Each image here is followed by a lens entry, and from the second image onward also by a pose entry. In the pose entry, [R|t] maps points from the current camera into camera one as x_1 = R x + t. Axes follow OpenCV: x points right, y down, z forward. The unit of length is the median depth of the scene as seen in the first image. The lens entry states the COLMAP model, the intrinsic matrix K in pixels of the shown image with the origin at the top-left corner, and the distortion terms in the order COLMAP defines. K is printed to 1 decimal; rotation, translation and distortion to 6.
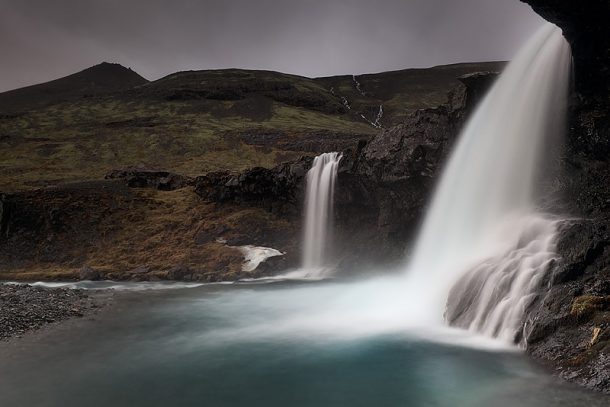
lens RADIAL K [[421.9, 0, 305.0], [0, 421.9, 203.5], [0, 0, 1]] dist [-0.025504, 0.007367]
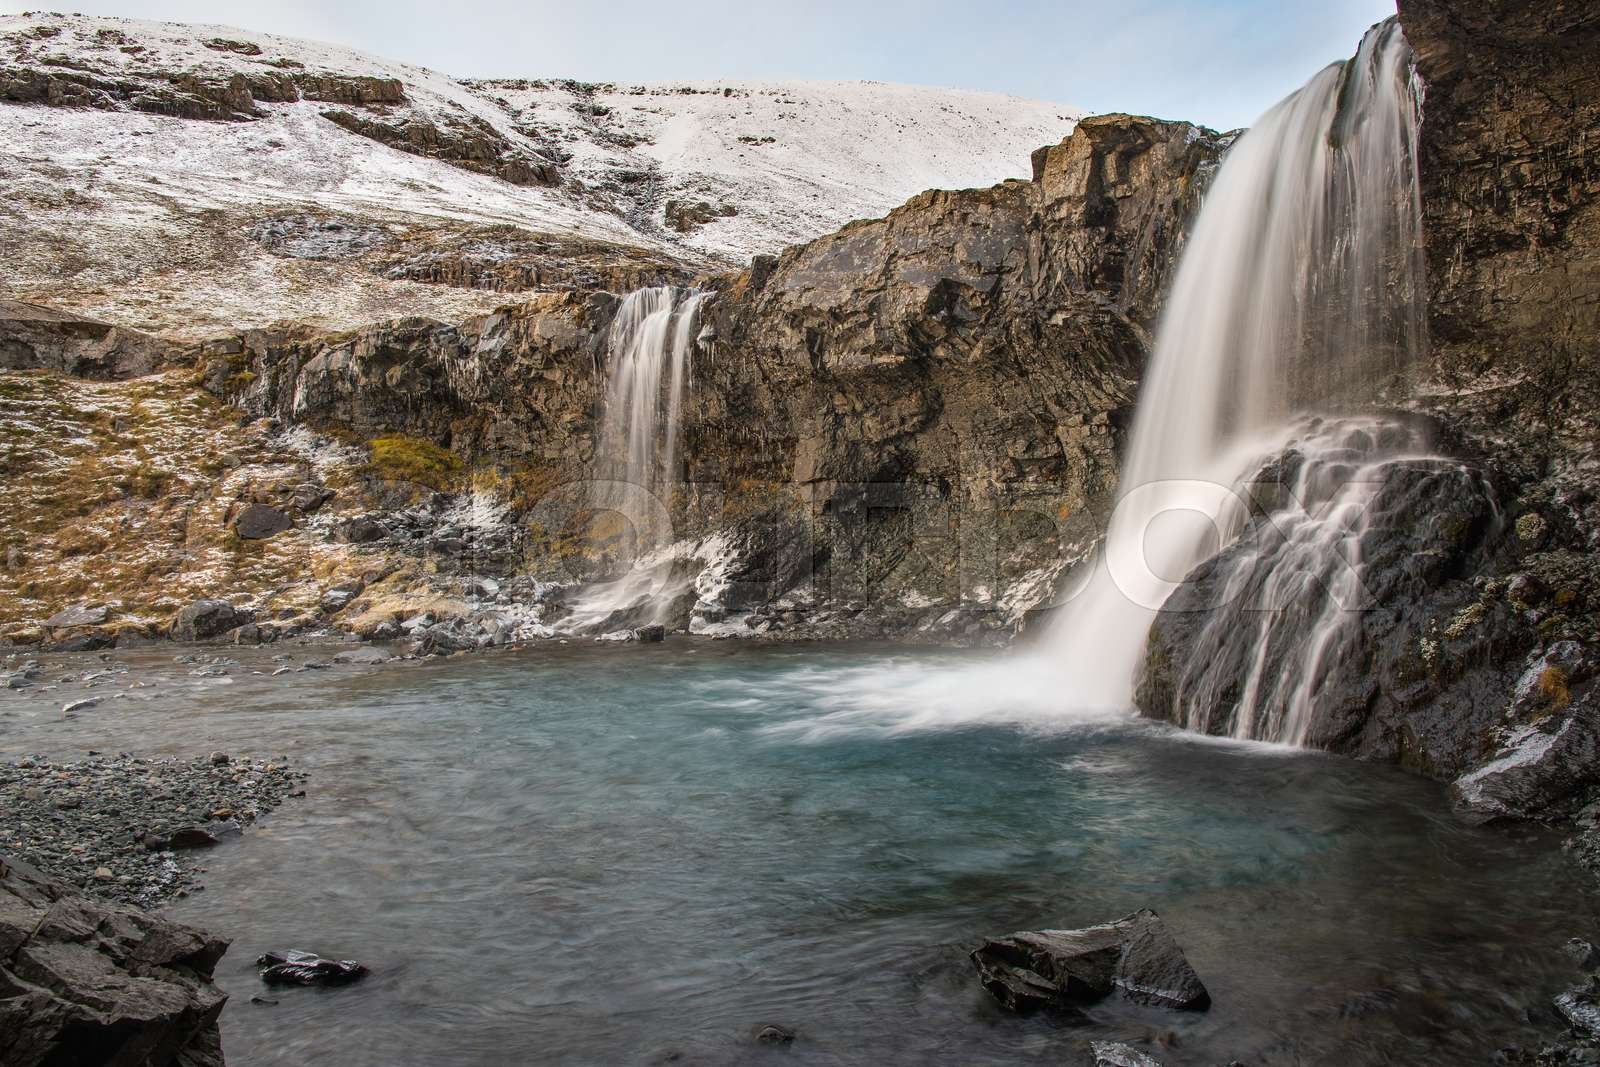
lens RADIAL K [[1135.1, 0, 805.9], [0, 1135.1, 525.0], [0, 0, 1]] dist [-0.128422, 0.089376]
pose [[0.946447, -0.005212, 0.322816, -0.076516], [-0.020382, 0.996911, 0.075851, 0.005675], [-0.322215, -0.078369, 0.943417, 0.008280]]
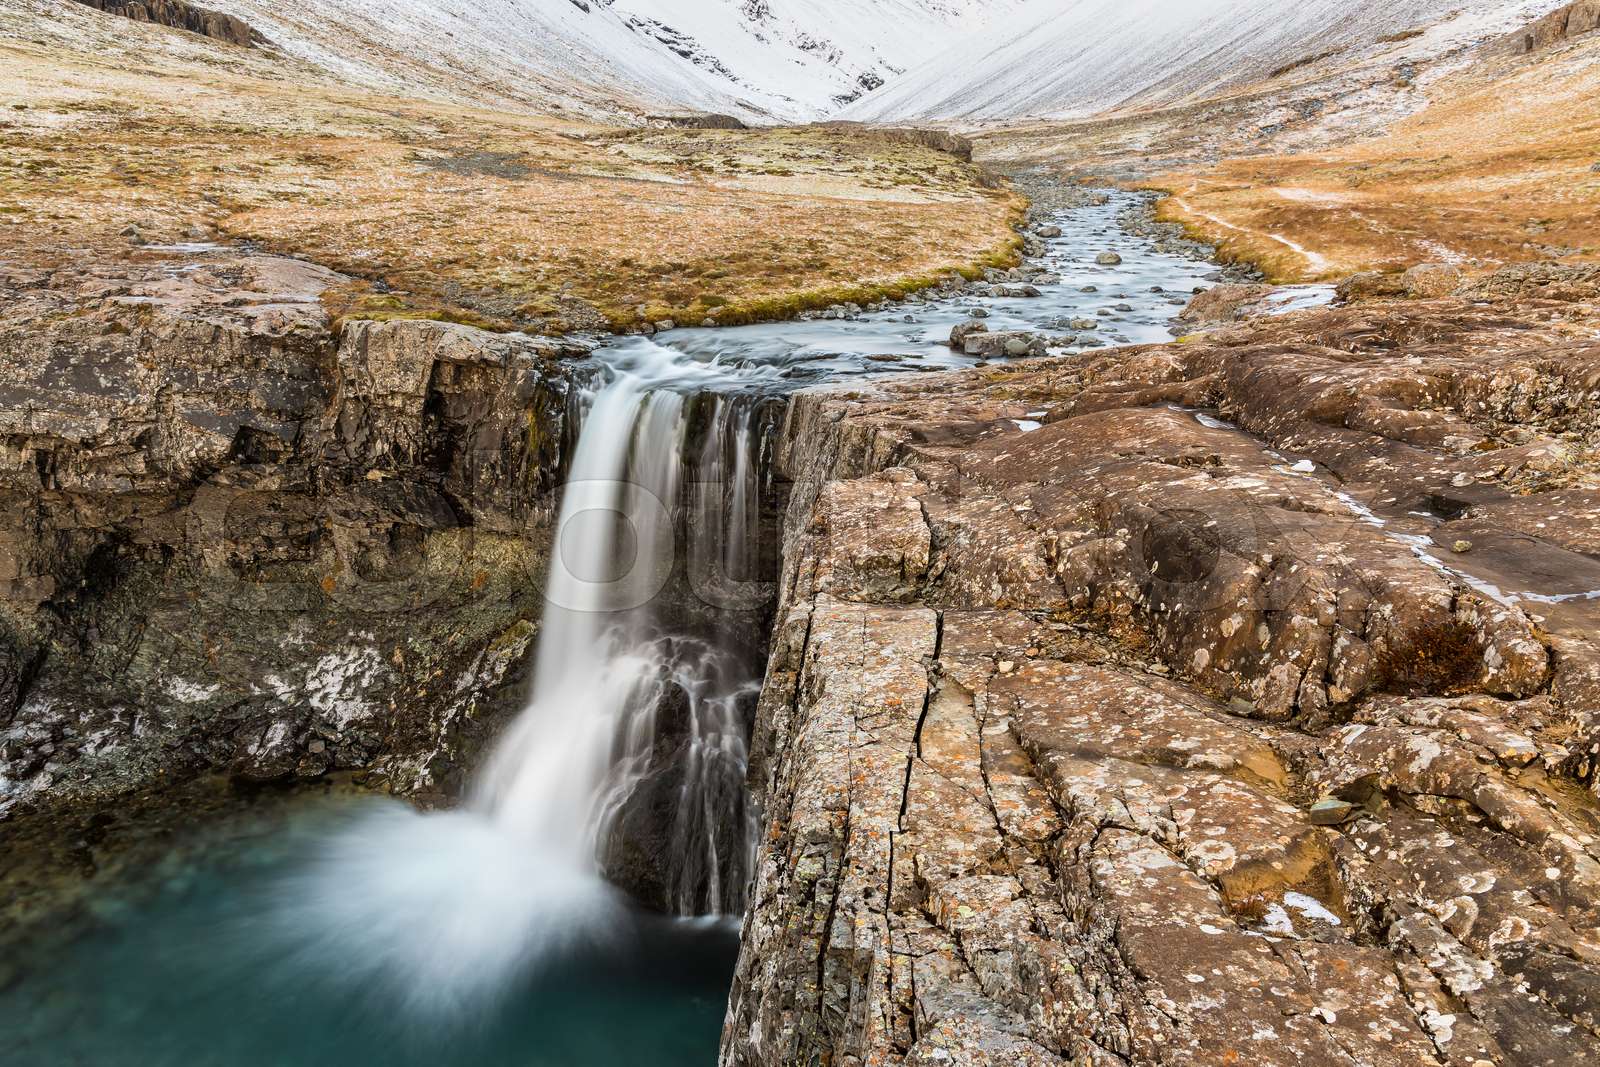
lens RADIAL K [[1152.2, 0, 795.4], [0, 1152.2, 509.6], [0, 0, 1]] dist [0.005375, 0.004543]
pose [[0.309908, -0.247397, 0.918015, -0.232515], [-0.113083, 0.949108, 0.293951, -0.175173], [-0.944018, -0.194909, 0.266160, 0.076354]]
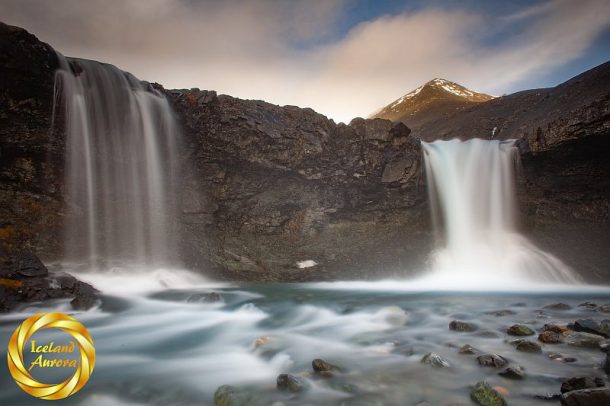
lens RADIAL K [[421.9, 0, 305.0], [0, 421.9, 203.0], [0, 0, 1]] dist [-0.025504, 0.007367]
pose [[-0.100731, 0.178417, 0.978785, -0.273475], [-0.111198, 0.975606, -0.189281, 0.075694], [-0.988680, -0.127906, -0.078435, 0.433033]]
